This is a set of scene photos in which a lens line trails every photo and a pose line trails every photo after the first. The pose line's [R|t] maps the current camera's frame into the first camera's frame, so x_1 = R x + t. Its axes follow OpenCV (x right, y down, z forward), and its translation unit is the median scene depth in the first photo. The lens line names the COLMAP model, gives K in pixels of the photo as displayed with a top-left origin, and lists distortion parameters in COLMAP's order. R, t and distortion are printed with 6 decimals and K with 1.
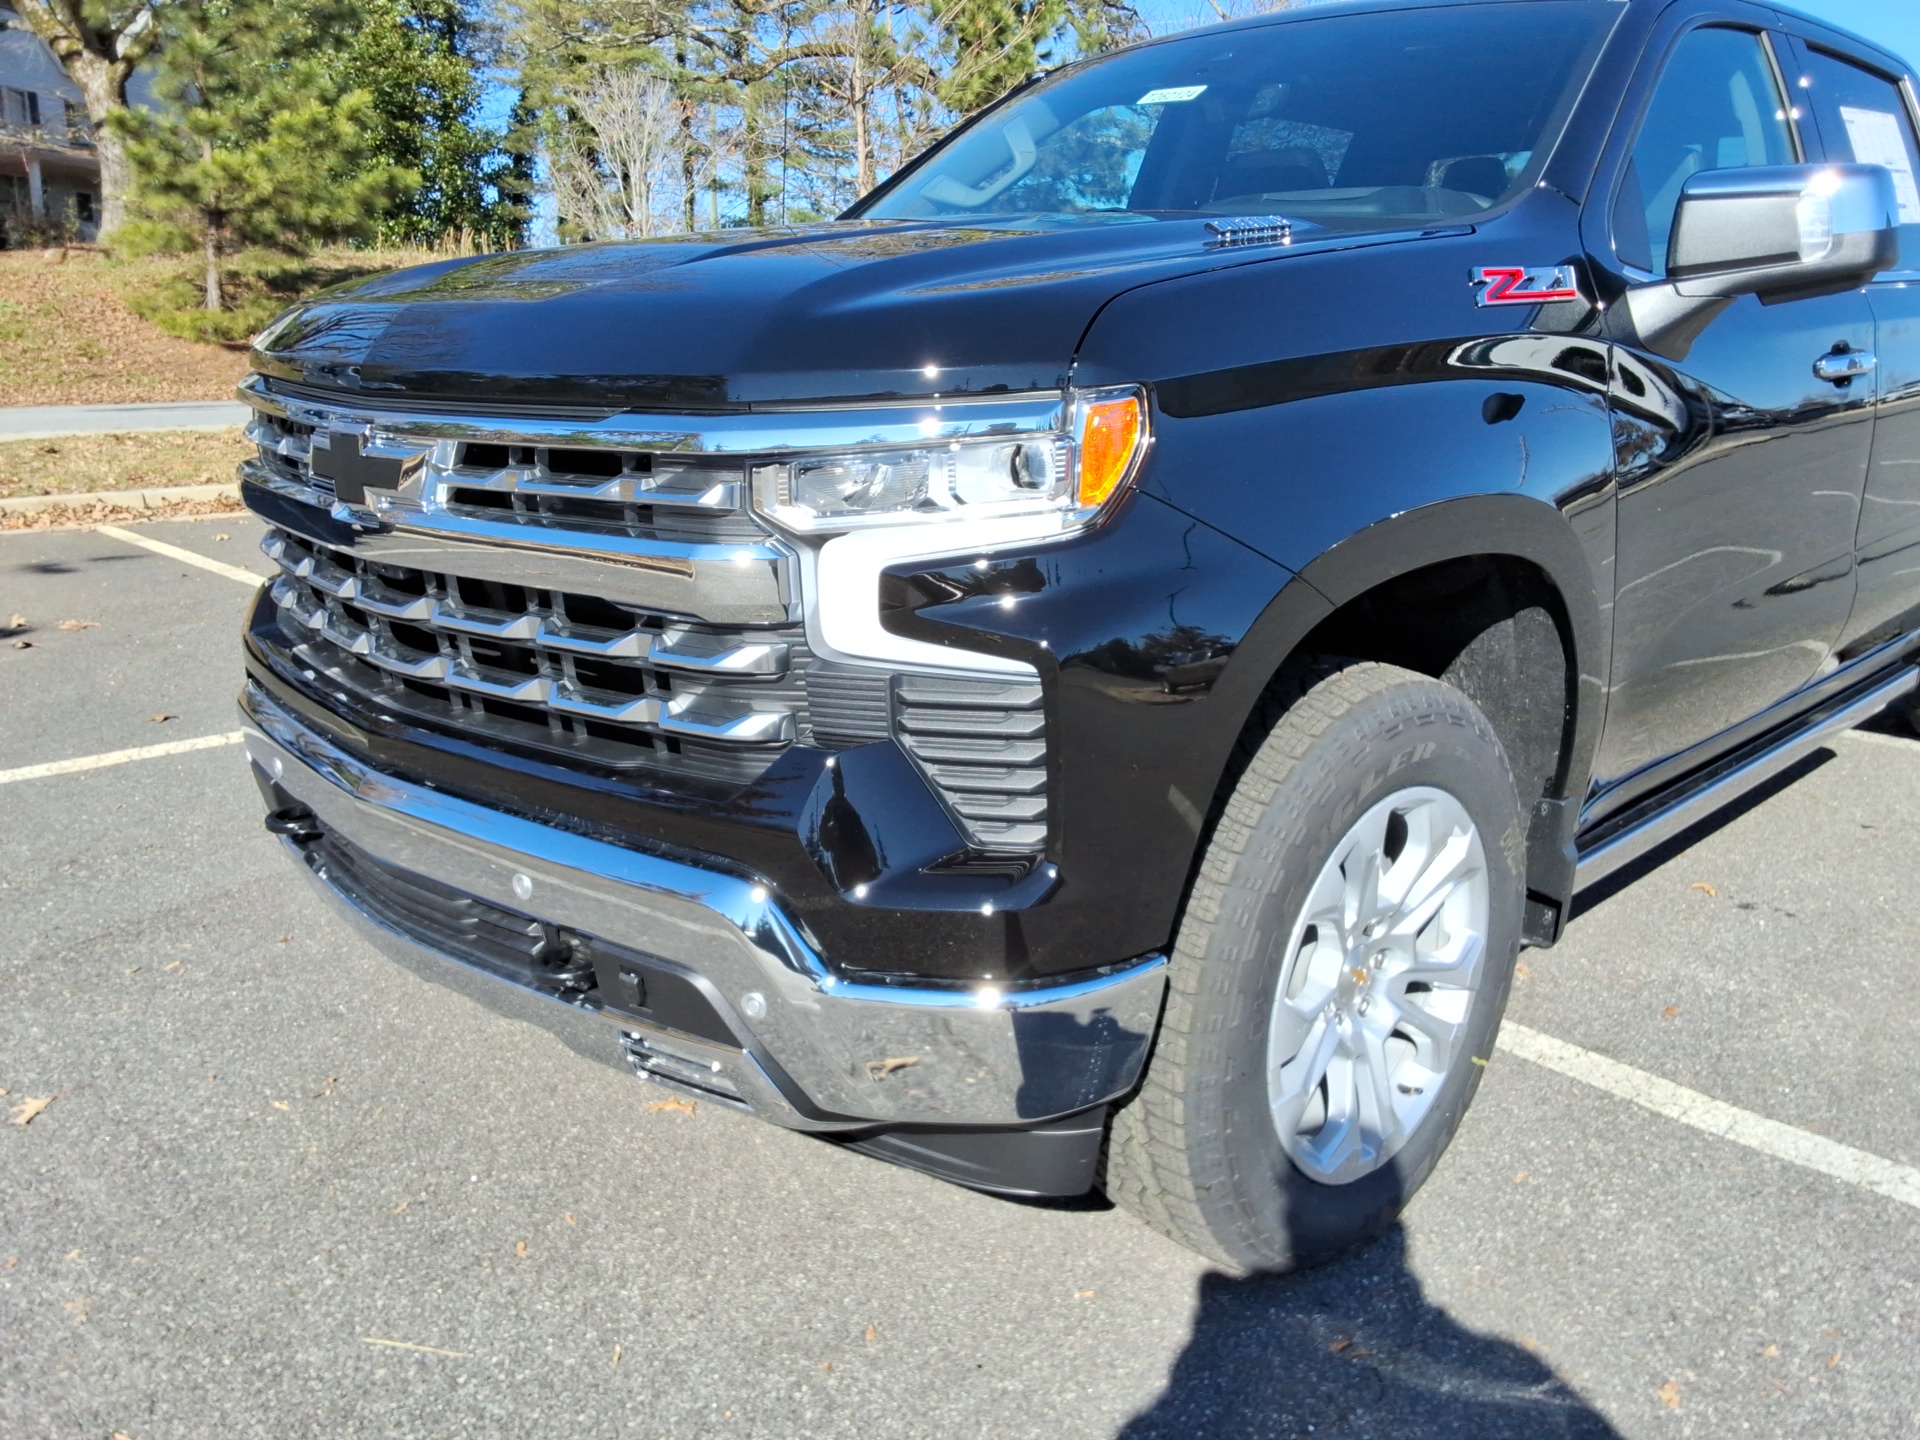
lens RADIAL K [[1534.3, 0, 967.0], [0, 1534.3, 748.6], [0, 0, 1]] dist [0.066820, -0.114914]
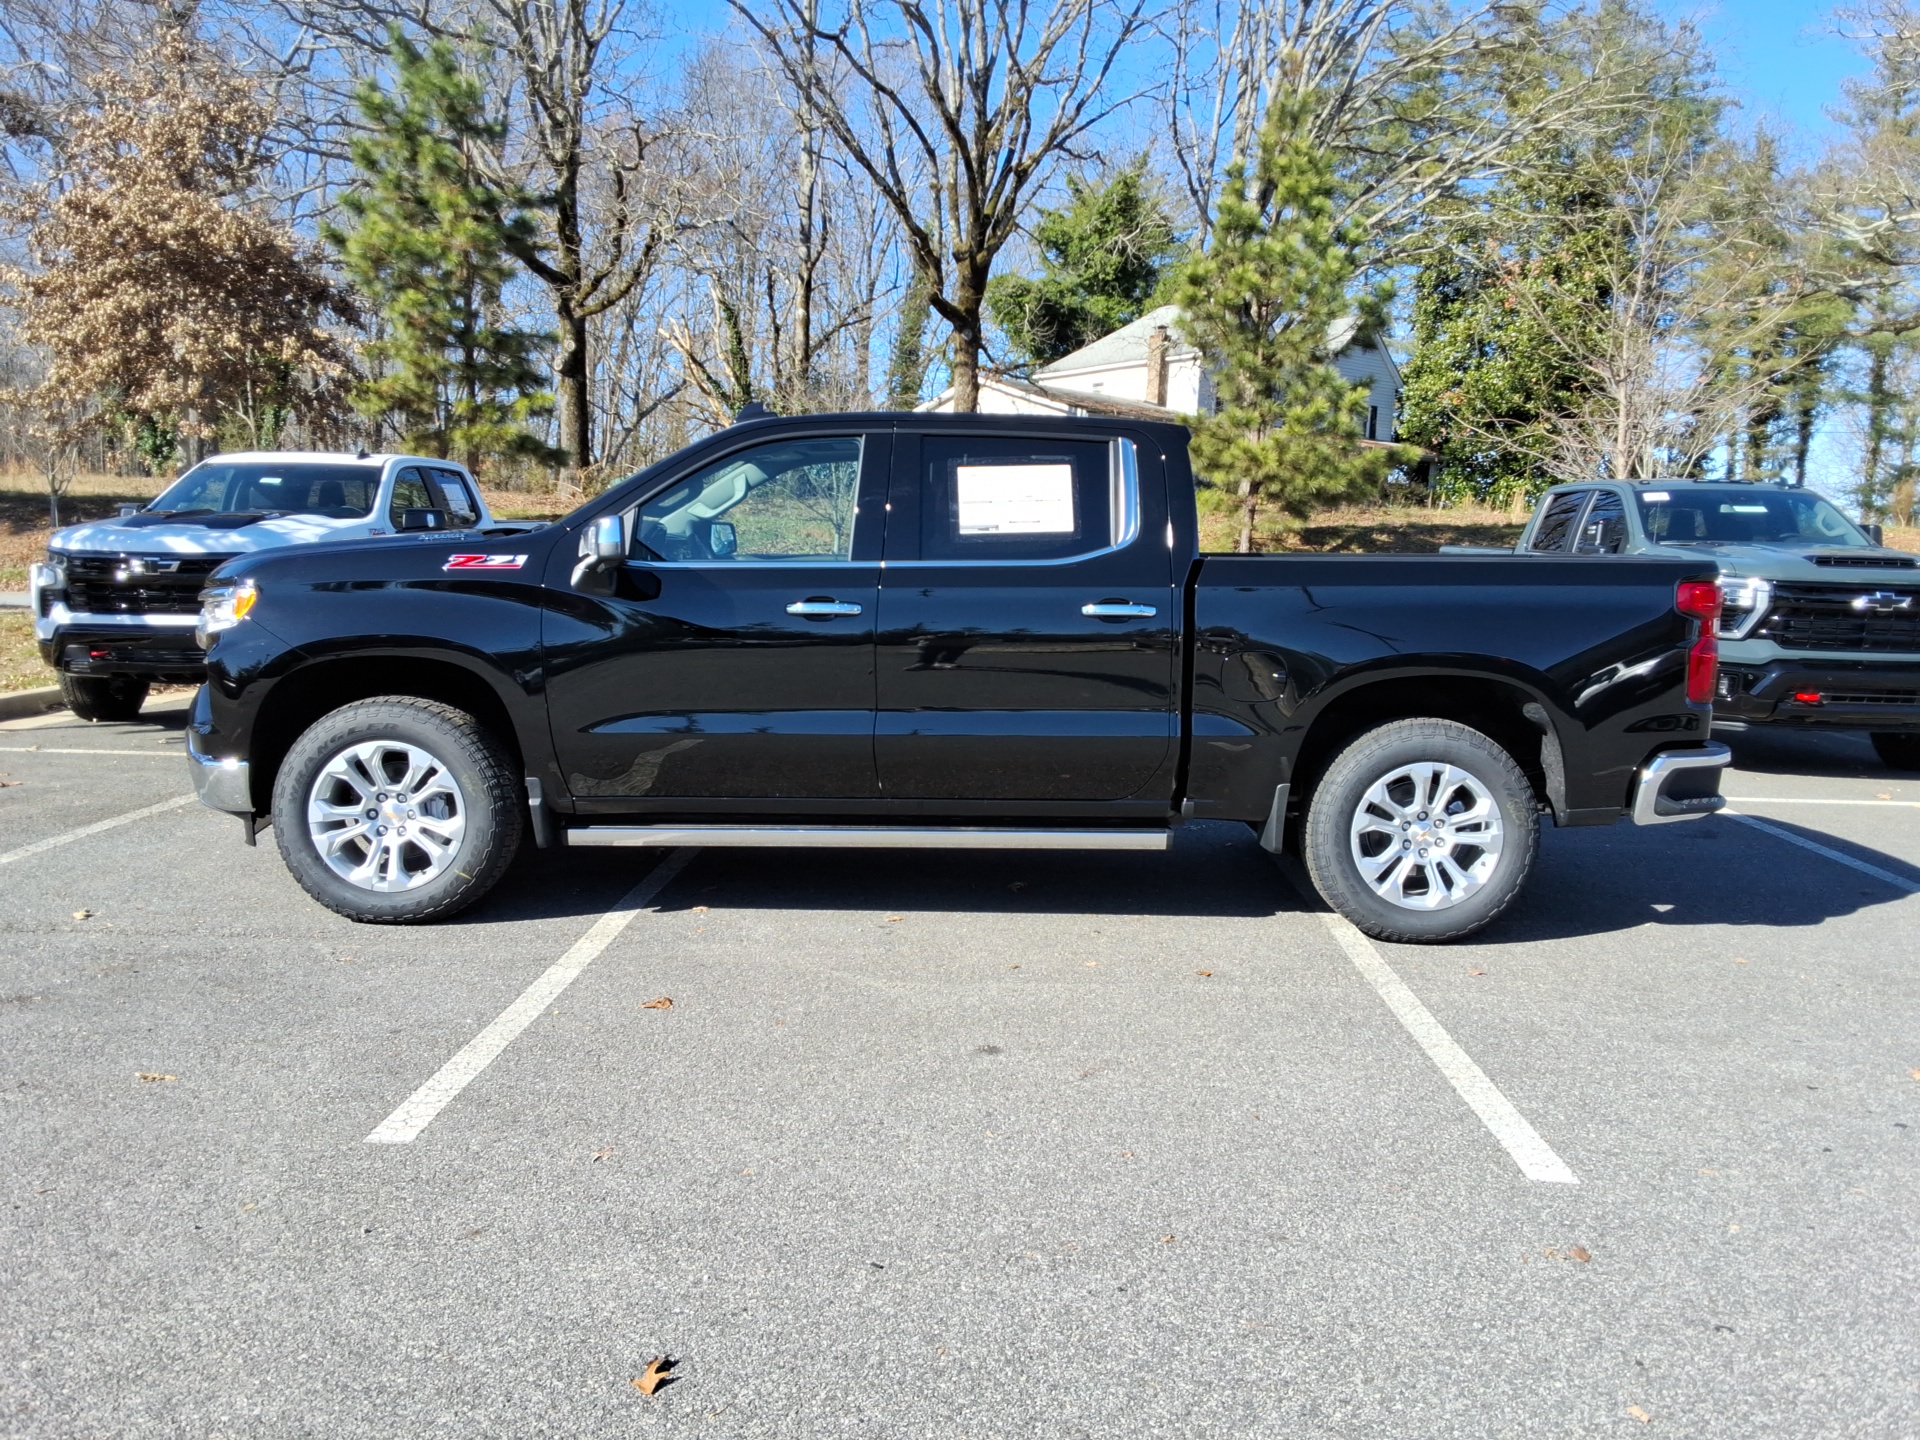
lens RADIAL K [[1534.3, 0, 982.5], [0, 1534.3, 738.8], [0, 0, 1]] dist [0.066820, -0.114914]
pose [[0.712256, 0.099414, -0.694844, 0.255374], [-0.209282, 0.974972, -0.075033, 0.000469], [0.669994, 0.198861, 0.715235, -0.016265]]
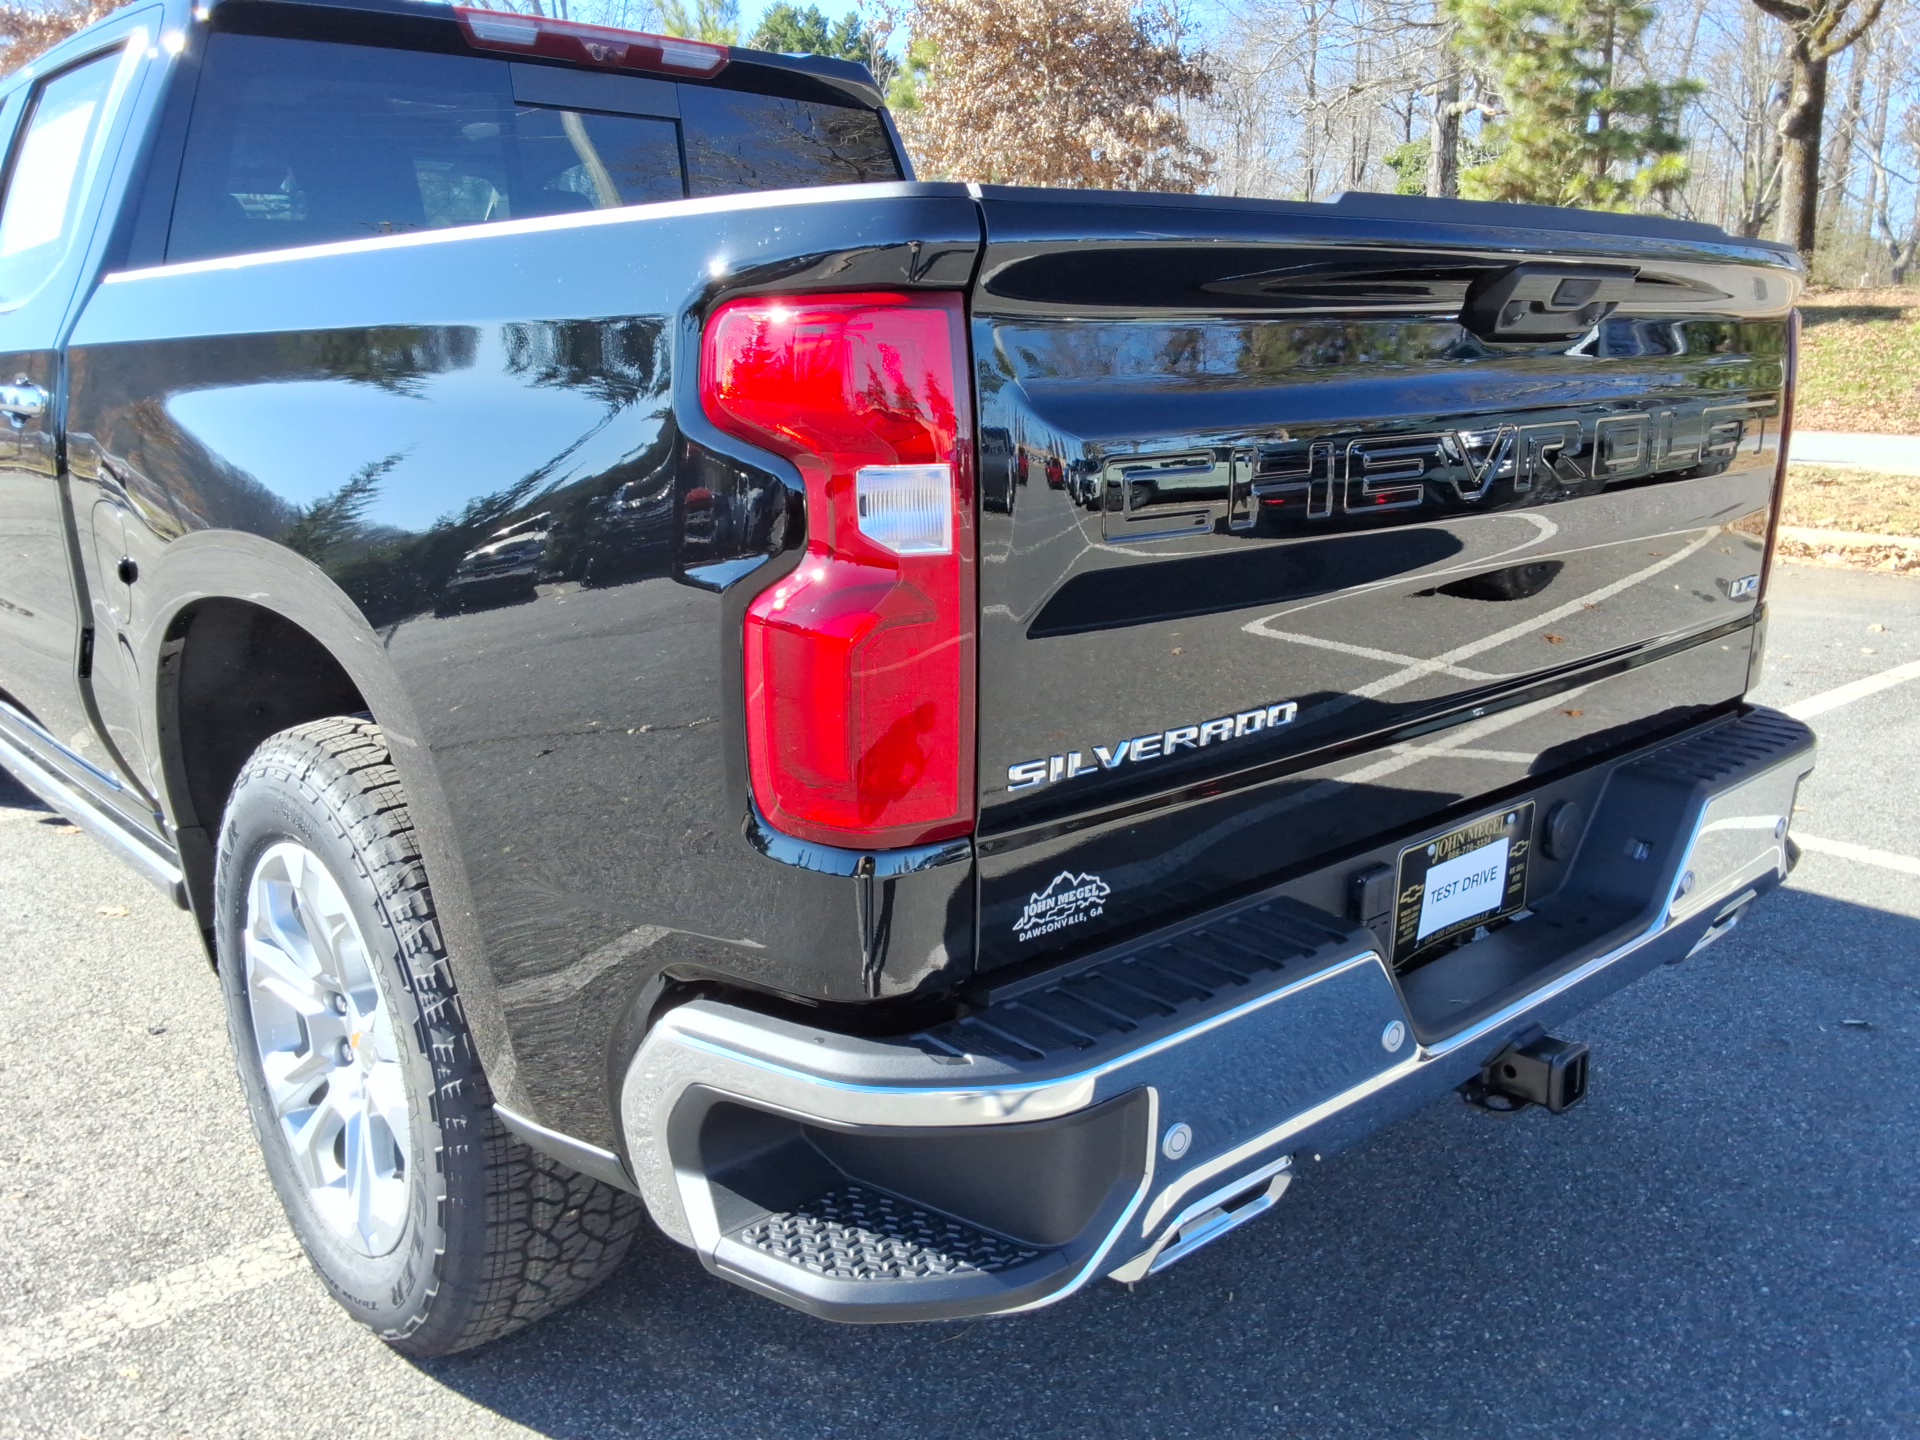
lens RADIAL K [[1534.3, 0, 988.5], [0, 1534.3, 737.0], [0, 0, 1]] dist [0.066820, -0.114914]
pose [[-0.066887, 0.238592, -0.968814, 0.224643], [-0.264722, 0.931946, 0.247789, -0.066153], [0.962002, 0.273040, 0.000826, 0.240035]]
